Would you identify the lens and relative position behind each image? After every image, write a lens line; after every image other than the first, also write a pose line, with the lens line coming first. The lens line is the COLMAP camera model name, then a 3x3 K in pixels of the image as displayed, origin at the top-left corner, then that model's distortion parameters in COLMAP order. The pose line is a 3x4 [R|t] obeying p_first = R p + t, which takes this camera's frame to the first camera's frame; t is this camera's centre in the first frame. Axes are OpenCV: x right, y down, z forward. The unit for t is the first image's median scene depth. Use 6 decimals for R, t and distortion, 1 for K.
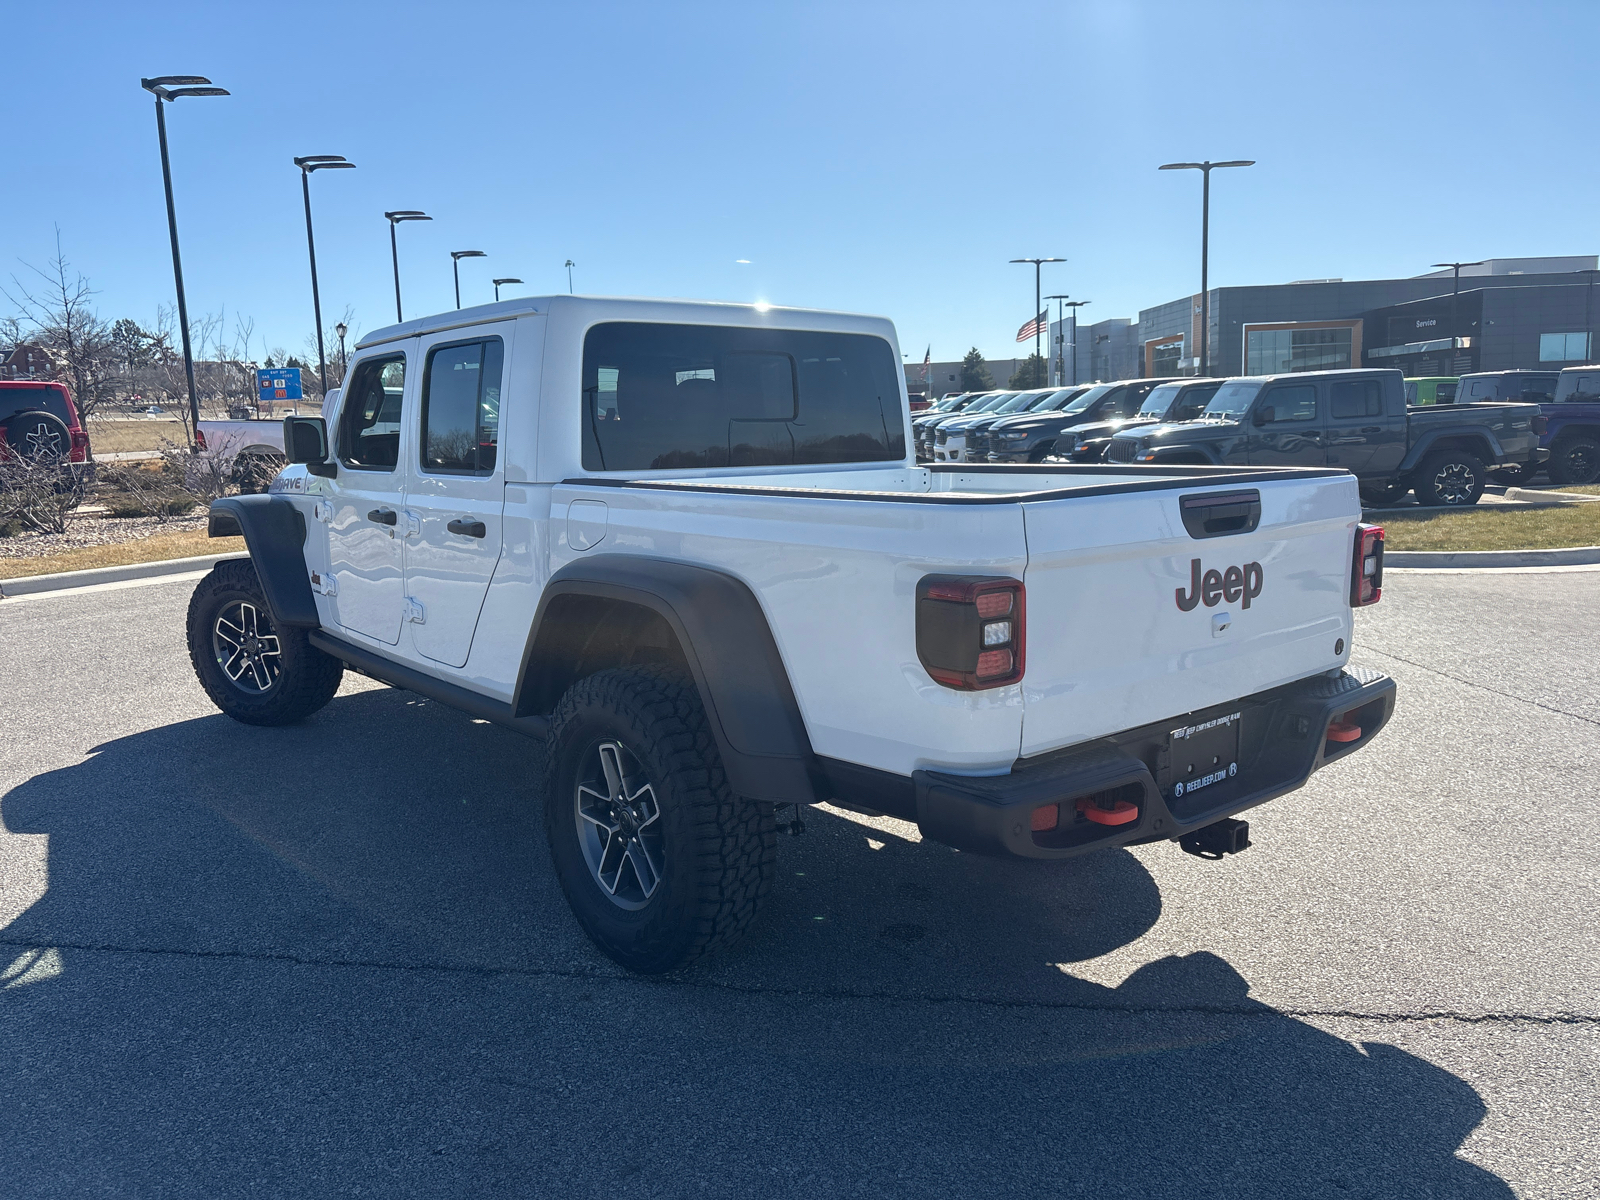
lens RADIAL K [[1205.7, 0, 797.3], [0, 1205.7, 602.9], [0, 0, 1]] dist [0.029973, -0.008114]
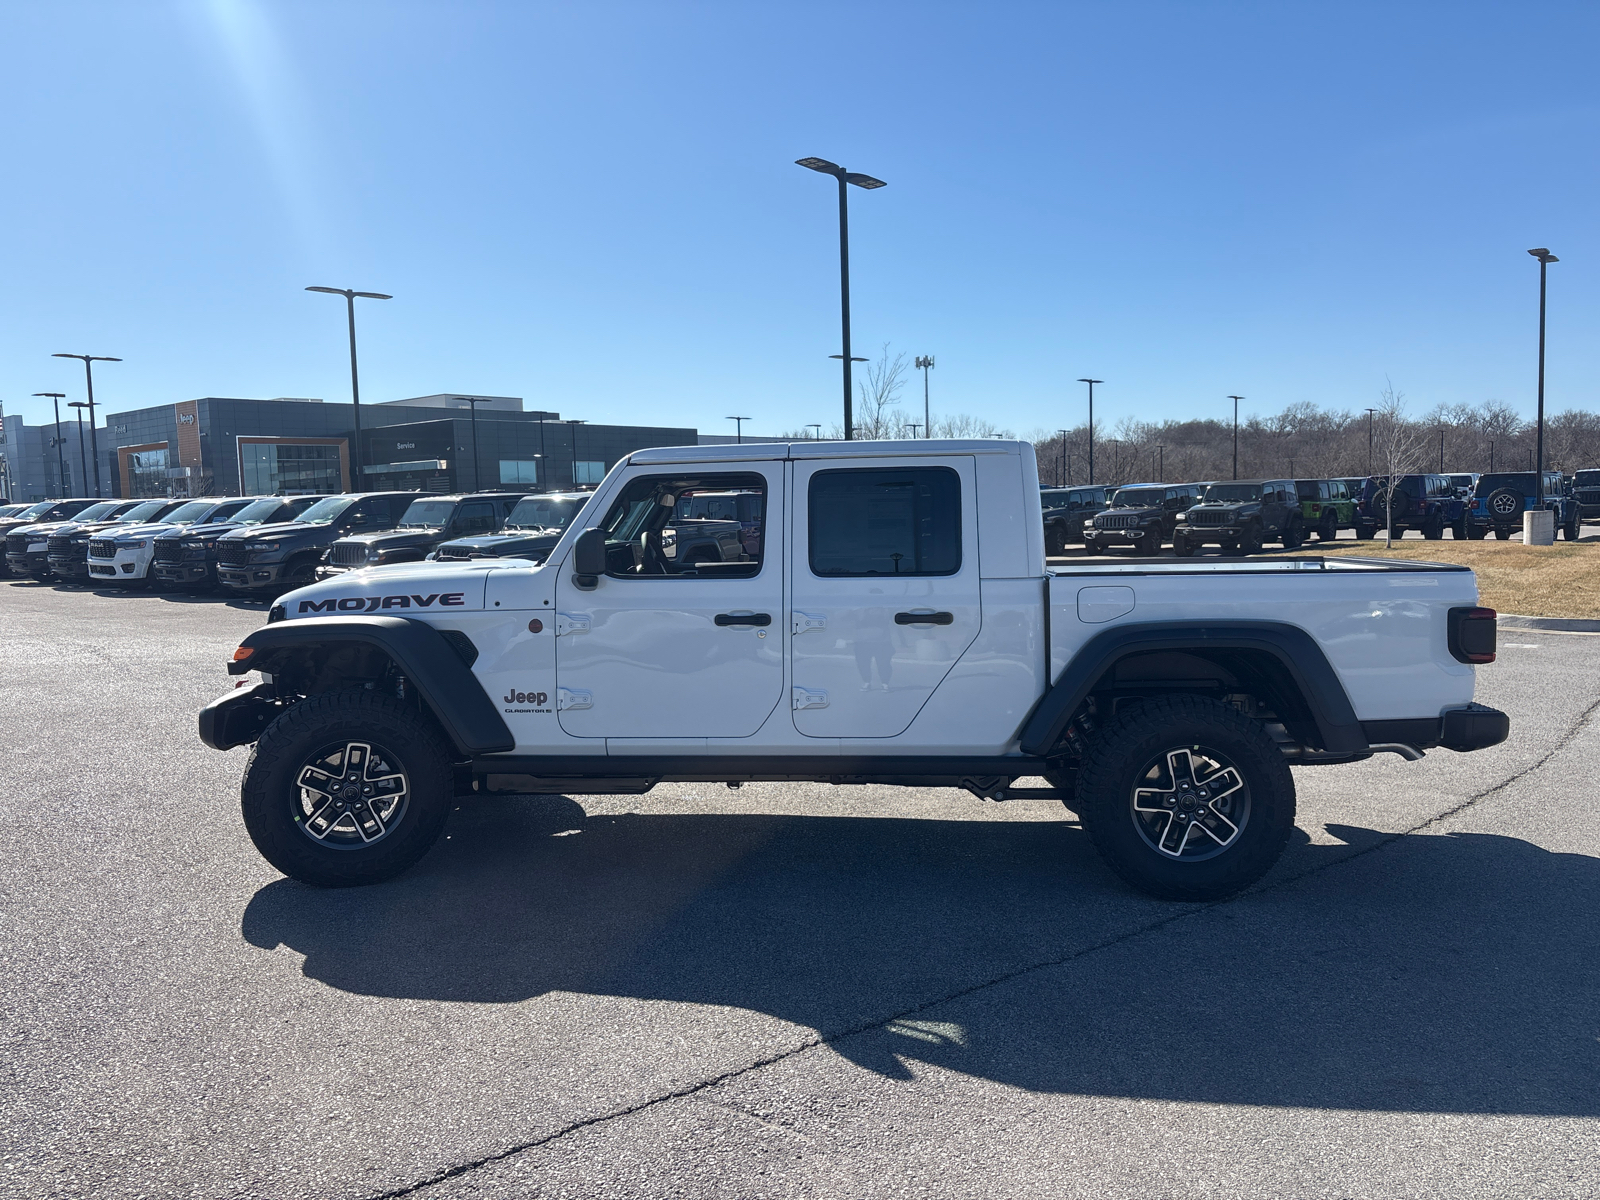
lens RADIAL K [[1210.8, 0, 766.6], [0, 1210.8, 601.6], [0, 0, 1]] dist [0.016375, -0.000916]
pose [[0.684829, -0.043098, 0.727429, -1.539454], [0.109667, 0.992976, -0.044414, -0.050352], [-0.720405, 0.110191, 0.684745, 0.332132]]
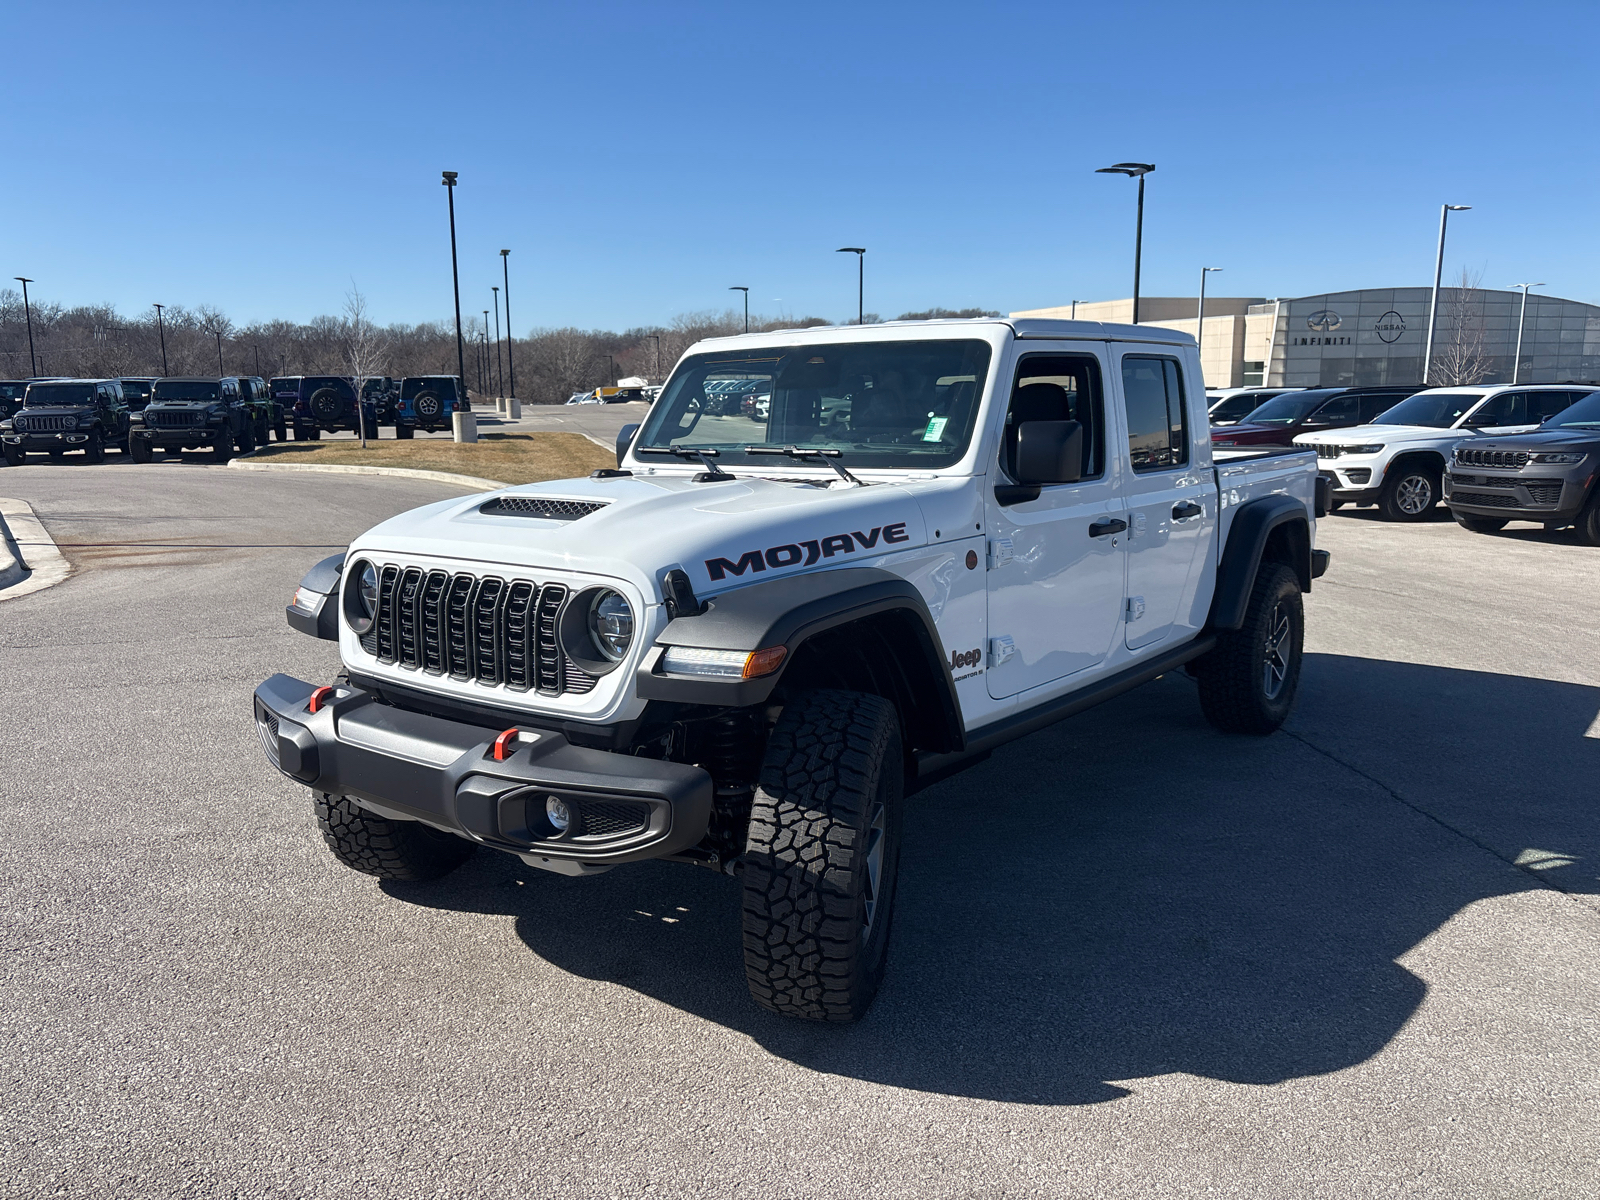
lens RADIAL K [[1215.2, 0, 785.9], [0, 1215.2, 600.6], [0, 0, 1]] dist [0.027975, -0.006657]
pose [[-0.222886, -0.136805, 0.965197, -1.673922], [0.158818, 0.971780, 0.174413, -0.306631], [-0.961820, 0.192165, -0.194869, 1.991491]]
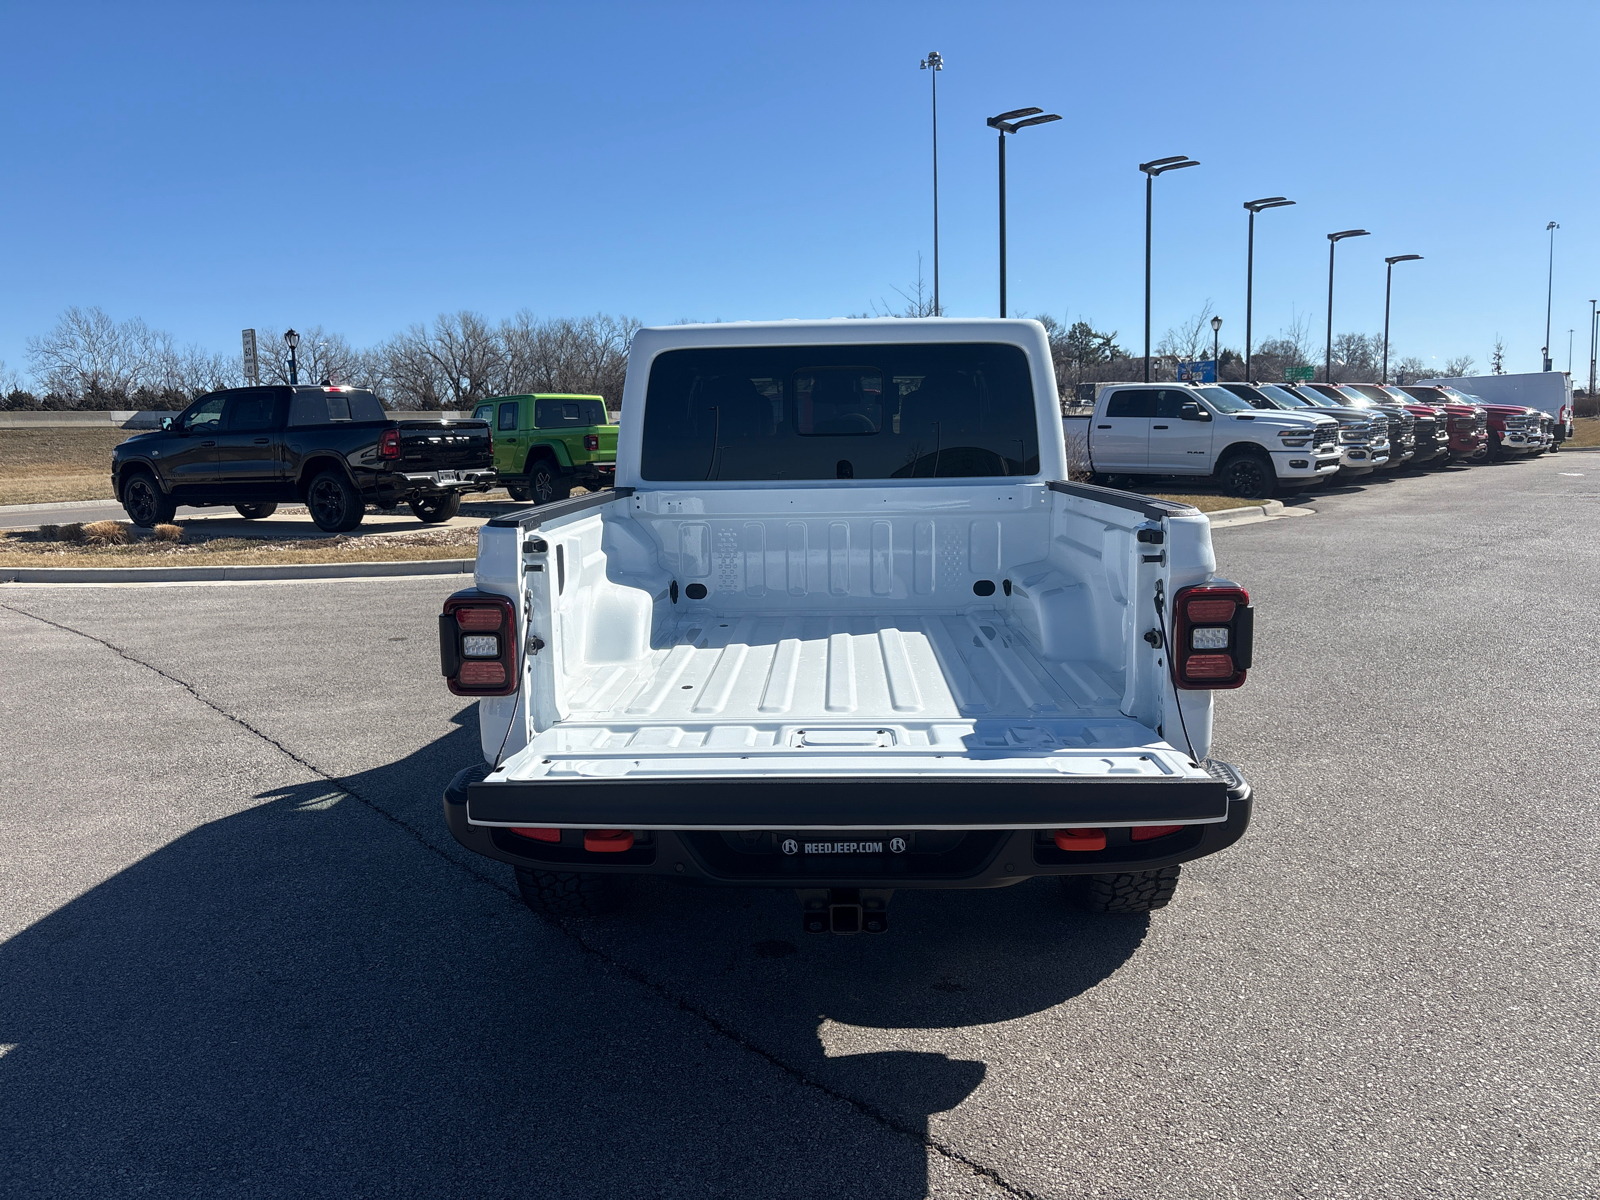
lens RADIAL K [[1212.5, 0, 799.9], [0, 1212.5, 592.9], [0, 0, 1]] dist [0.018616, 0.000537]
pose [[0.751852, 0.091970, -0.652886, 0.777632], [-0.092534, 0.995142, 0.033621, -0.060533], [0.652806, 0.035136, 0.756710, 0.256024]]
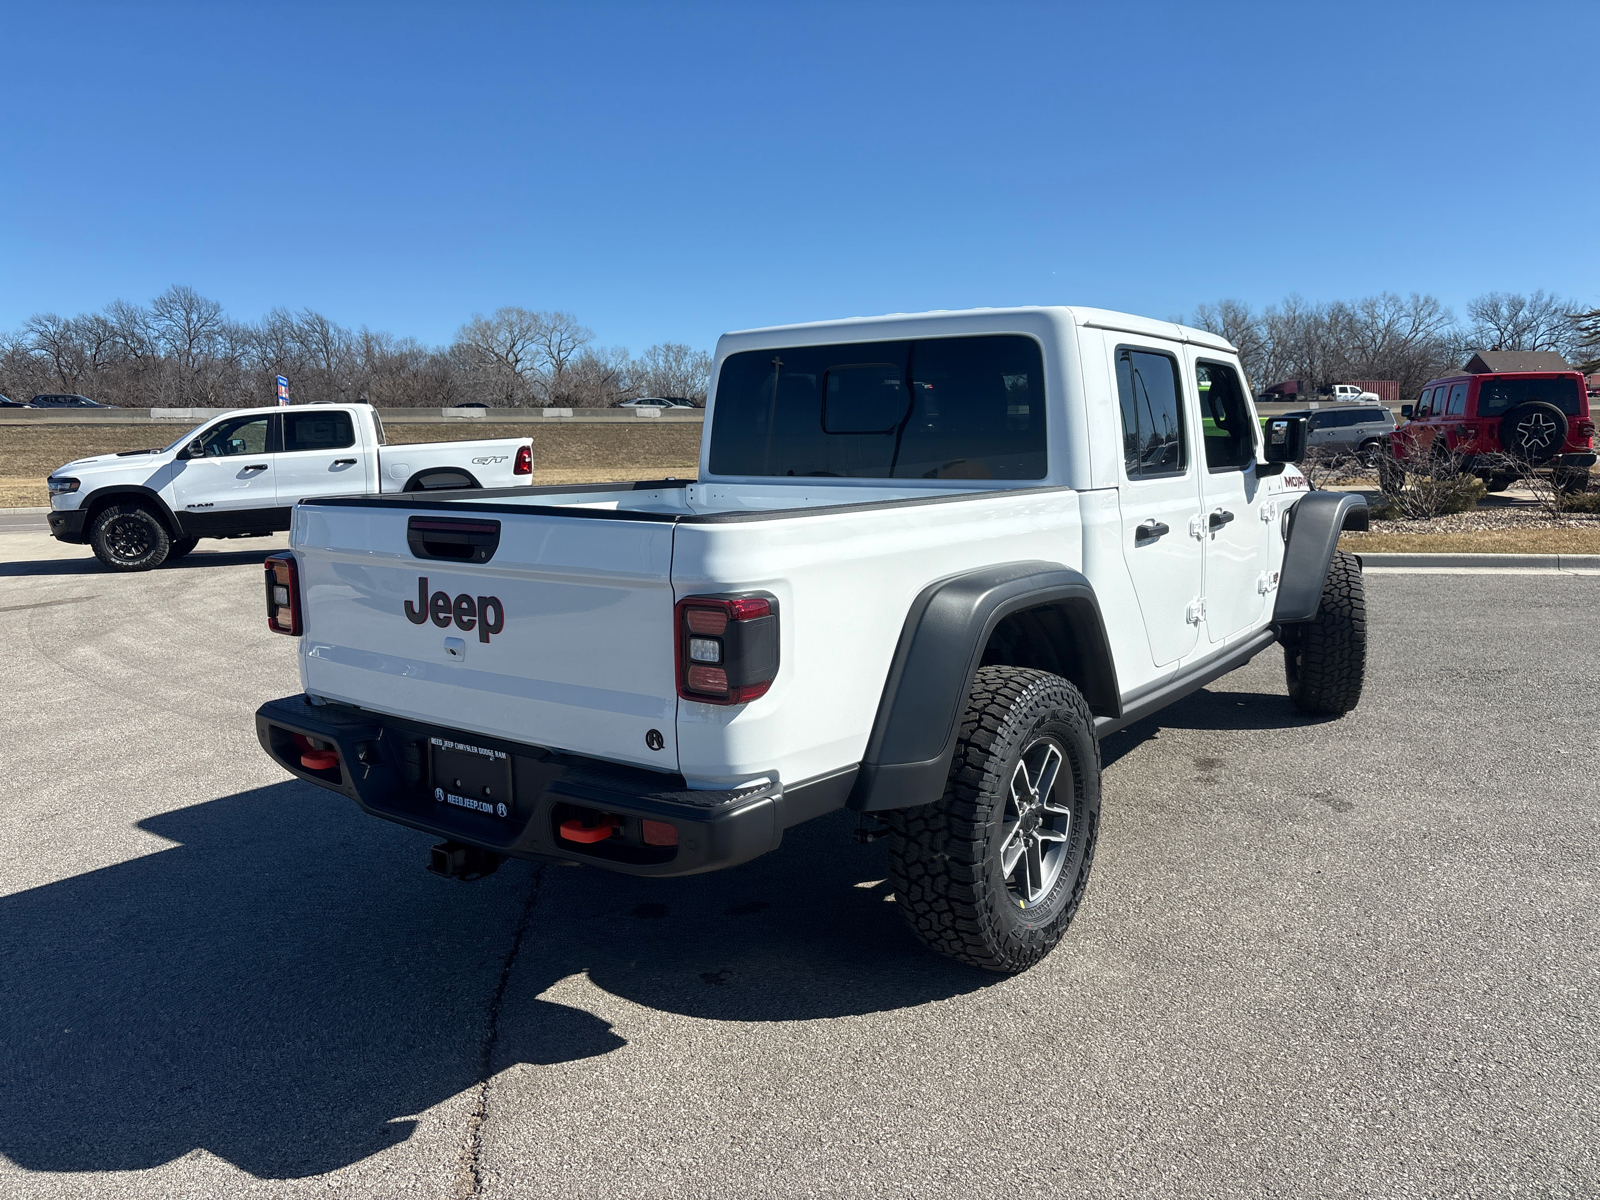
lens RADIAL K [[1210.8, 0, 766.6], [0, 1210.8, 601.6], [0, 0, 1]] dist [0.016375, -0.000916]
pose [[0.233475, 0.147214, -0.961154, 1.178914], [-0.134954, 0.983812, 0.117903, -0.150009], [0.962952, 0.102184, 0.249563, 0.852315]]
